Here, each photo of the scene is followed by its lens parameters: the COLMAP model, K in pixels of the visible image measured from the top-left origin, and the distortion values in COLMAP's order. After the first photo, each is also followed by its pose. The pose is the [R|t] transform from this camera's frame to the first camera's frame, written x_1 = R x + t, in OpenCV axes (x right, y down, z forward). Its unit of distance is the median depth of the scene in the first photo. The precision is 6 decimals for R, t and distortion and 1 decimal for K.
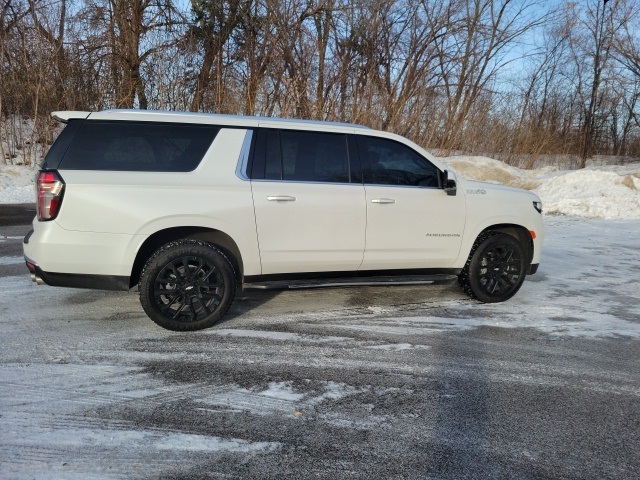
lens RADIAL K [[478.9, 0, 325.3], [0, 478.9, 241.9], [0, 0, 1]] dist [0.059242, -0.044065]
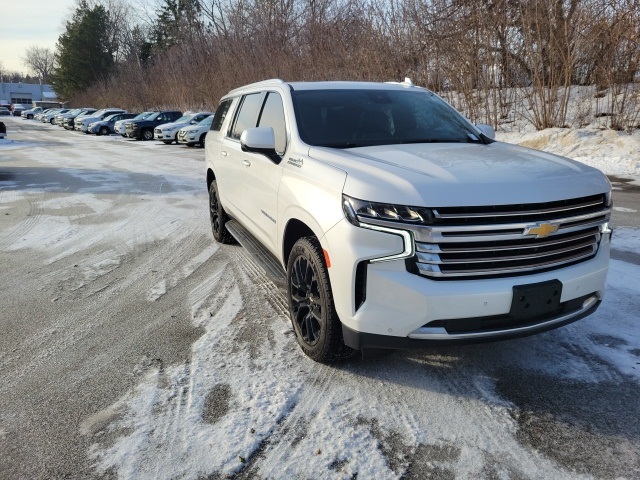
lens RADIAL K [[478.9, 0, 322.5], [0, 478.9, 233.3], [0, 0, 1]] dist [0.059242, -0.044065]
pose [[0.021847, 0.195533, -0.980454, 1.193759], [-0.169122, 0.967277, 0.189137, -0.174398], [0.985353, 0.161684, 0.054201, 1.269990]]
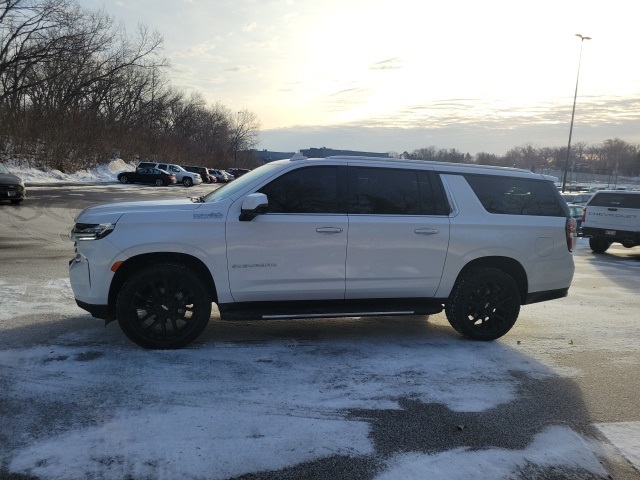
lens RADIAL K [[478.9, 0, 323.8], [0, 478.9, 243.4], [0, 0, 1]] dist [0.059242, -0.044065]
pose [[-0.989131, -0.107254, 0.100582, -0.134004], [-0.073131, 0.952294, 0.296291, -0.482889], [-0.127562, 0.285715, -0.949787, 2.654058]]
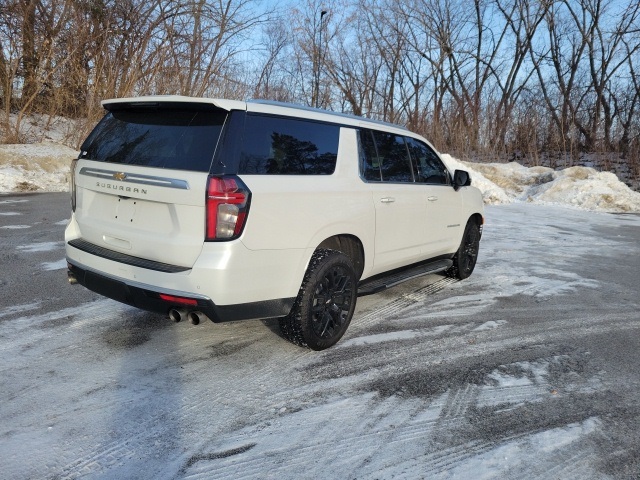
lens RADIAL K [[478.9, 0, 326.8], [0, 478.9, 238.5], [0, 0, 1]] dist [0.059242, -0.044065]
pose [[0.825916, -0.074547, 0.558843, -0.803396], [0.058640, 0.997202, 0.046357, -0.067262], [-0.560735, -0.005517, 0.827977, 0.251732]]
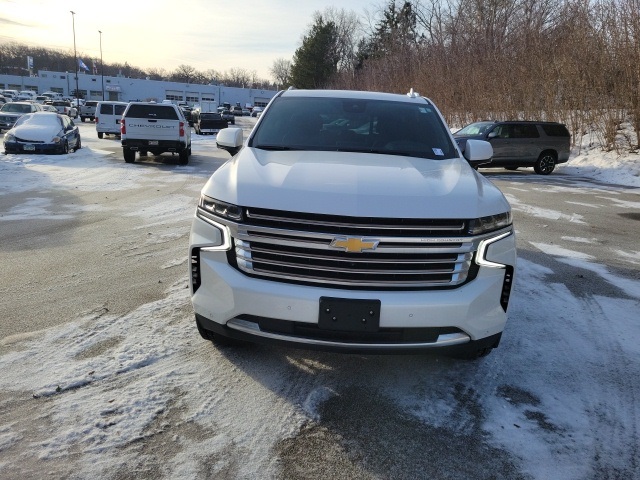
lens RADIAL K [[478.9, 0, 326.4], [0, 478.9, 227.6], [0, 0, 1]] dist [0.059242, -0.044065]
pose [[-0.384958, 0.141215, -0.912067, 1.147619], [-0.224229, 0.944306, 0.240847, -0.263546], [0.895281, 0.297228, -0.331854, 1.733849]]
